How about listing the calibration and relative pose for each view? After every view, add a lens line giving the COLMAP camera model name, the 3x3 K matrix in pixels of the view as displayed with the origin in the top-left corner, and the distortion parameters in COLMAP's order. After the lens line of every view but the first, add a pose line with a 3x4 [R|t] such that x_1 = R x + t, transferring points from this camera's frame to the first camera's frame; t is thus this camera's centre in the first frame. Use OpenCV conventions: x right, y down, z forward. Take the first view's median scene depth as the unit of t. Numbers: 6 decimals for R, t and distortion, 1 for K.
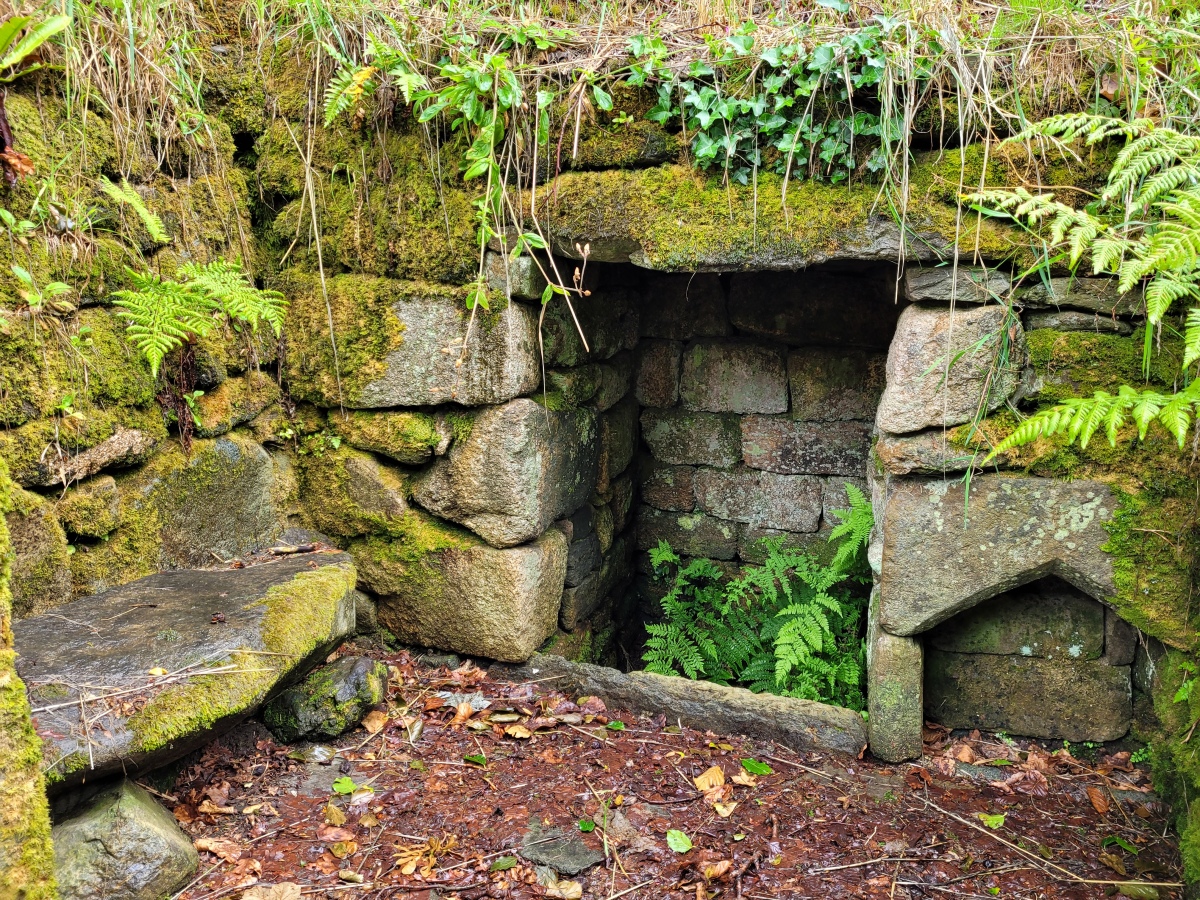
lens RADIAL K [[893.4, 0, 600.9], [0, 893.4, 450.1], [0, 0, 1]] dist [0.047515, -0.034221]
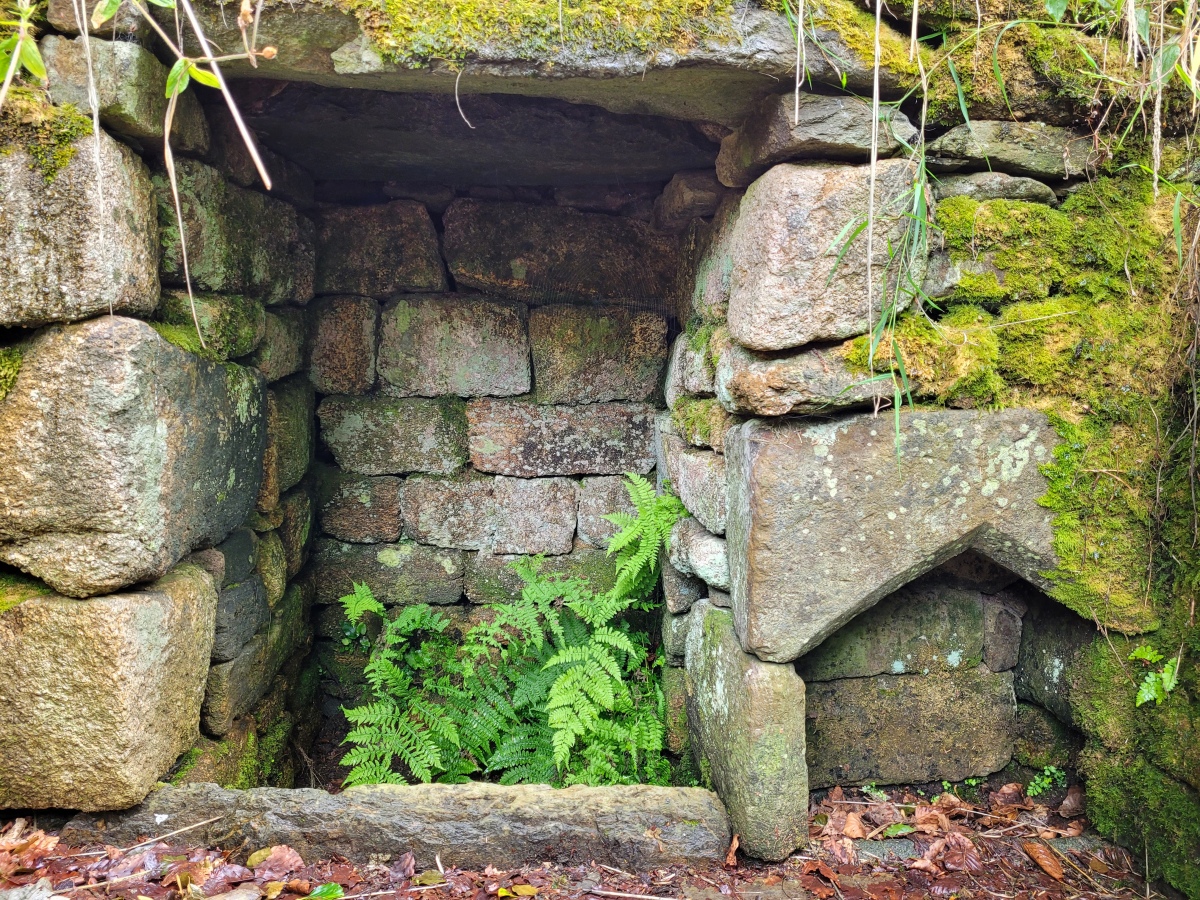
lens RADIAL K [[893.4, 0, 604.2], [0, 893.4, 454.2], [0, 0, 1]] dist [0.047515, -0.034221]
pose [[0.917573, -0.024807, 0.396793, -0.042694], [0.056299, 0.996101, -0.067915, 0.084775], [-0.393561, 0.084656, 0.915392, 0.403020]]
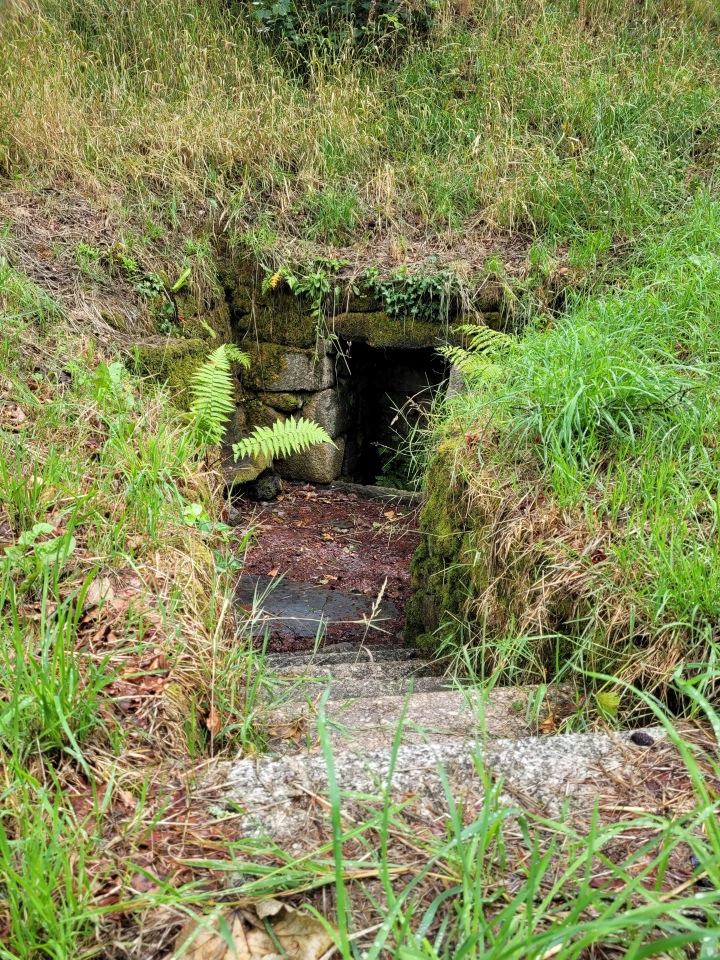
lens RADIAL K [[714.7, 0, 355.0], [0, 714.7, 500.3], [0, 0, 1]] dist [0.047515, -0.034221]
pose [[0.999414, 0.012408, -0.031896, 0.075935], [-0.008068, 0.991116, 0.132757, -0.009203], [0.033260, -0.132421, 0.990635, -1.366202]]
